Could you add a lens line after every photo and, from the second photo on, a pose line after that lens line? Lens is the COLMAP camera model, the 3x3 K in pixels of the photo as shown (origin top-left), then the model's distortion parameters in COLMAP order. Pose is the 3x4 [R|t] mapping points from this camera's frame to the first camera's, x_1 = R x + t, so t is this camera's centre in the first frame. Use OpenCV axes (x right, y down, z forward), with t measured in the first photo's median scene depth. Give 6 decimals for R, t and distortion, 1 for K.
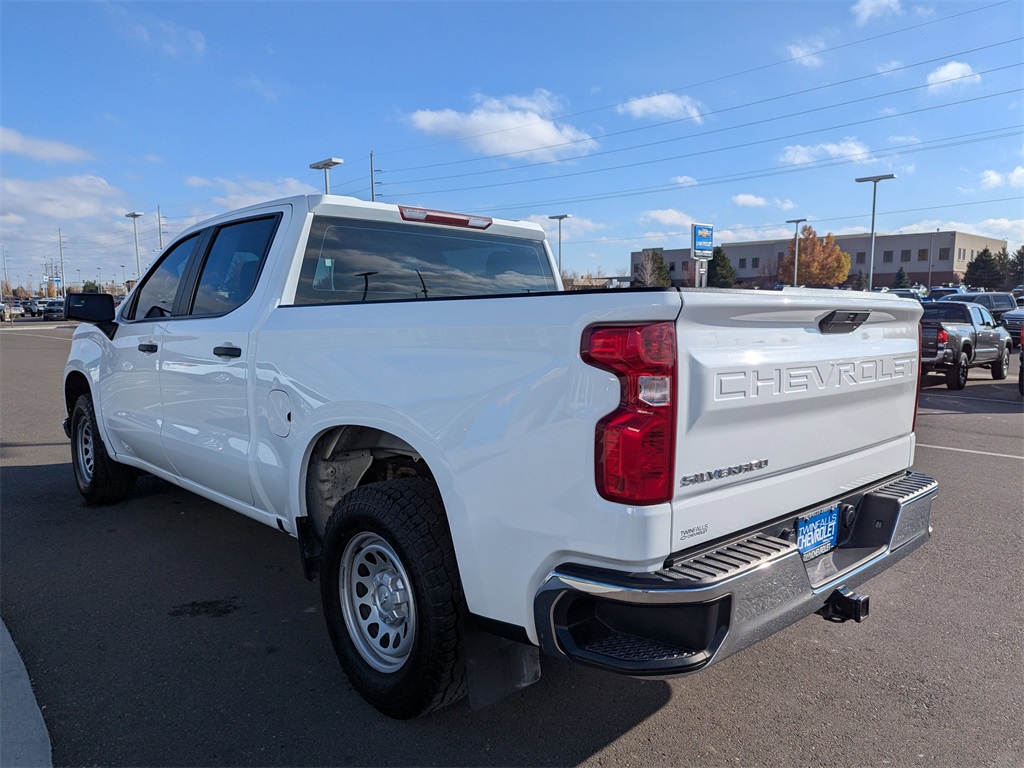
lens RADIAL K [[724.4, 0, 517.8], [0, 724.4, 386.8], [0, 0, 1]] dist [0.046473, -0.035982]
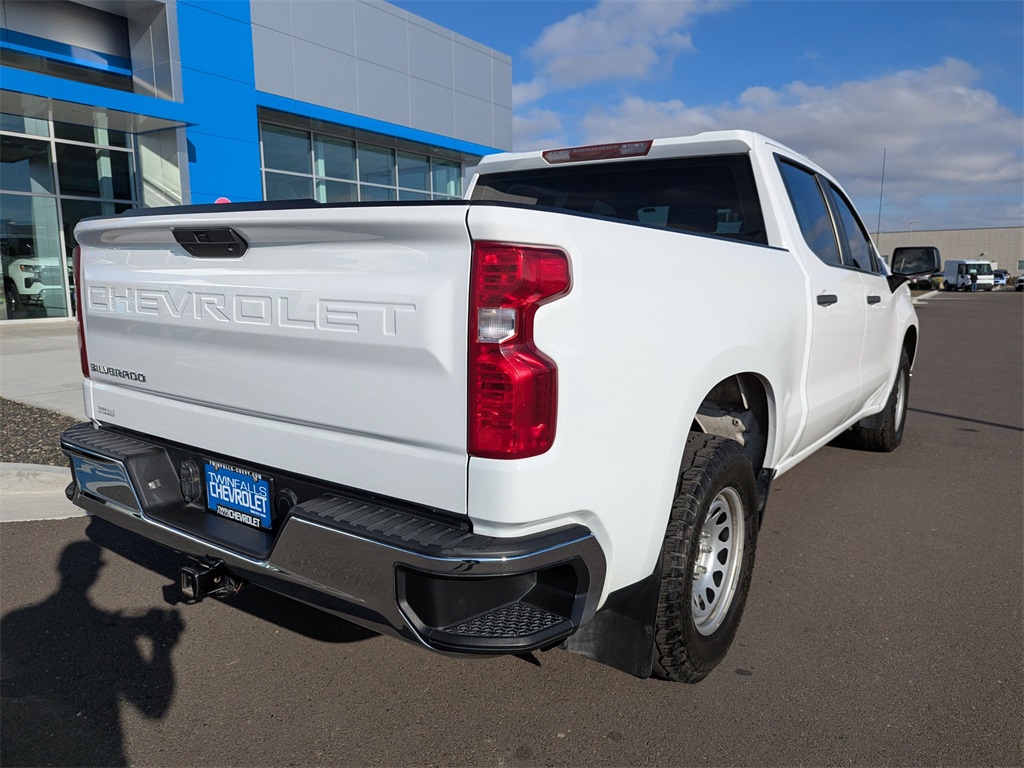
lens RADIAL K [[724.4, 0, 510.3], [0, 724.4, 379.9], [0, 0, 1]] dist [0.046473, -0.035982]
pose [[0.193446, 0.138694, -0.971258, 1.270308], [-0.108318, 0.986925, 0.119357, -0.067362], [0.975113, 0.082116, 0.205940, 1.113681]]
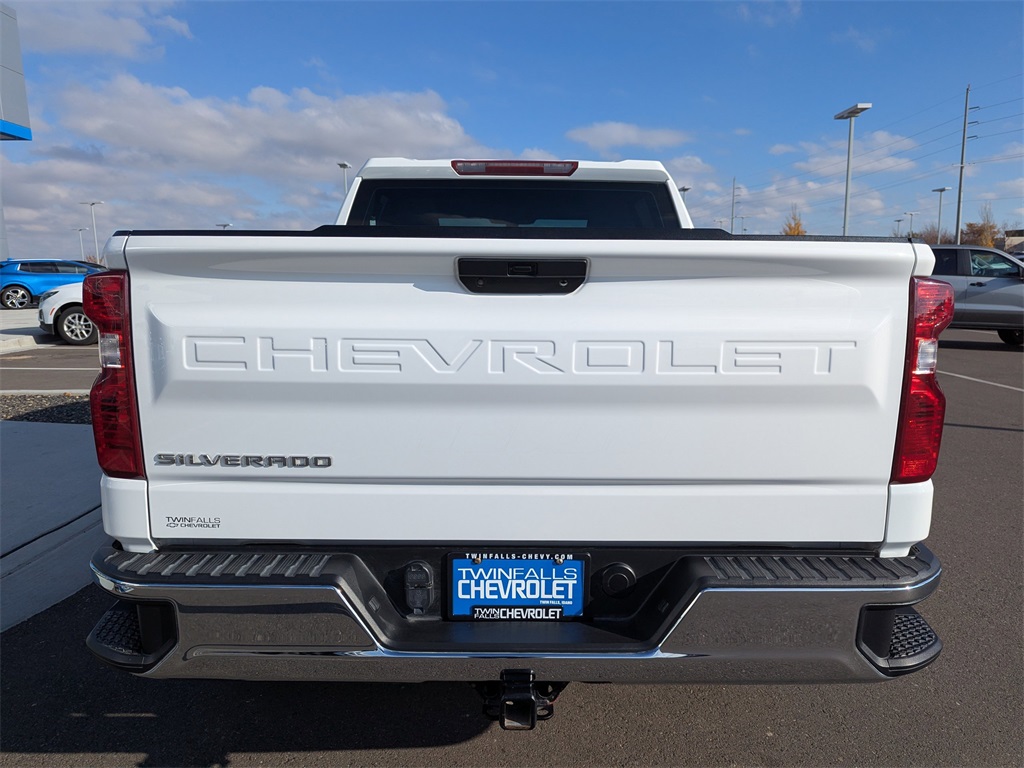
lens RADIAL K [[724.4, 0, 513.2], [0, 724.4, 386.2], [0, 0, 1]] dist [0.046473, -0.035982]
pose [[0.732845, 0.097211, -0.673415, 0.840264], [-0.067011, 0.995241, 0.070743, -0.034001], [0.677087, -0.006717, 0.735872, 0.491433]]
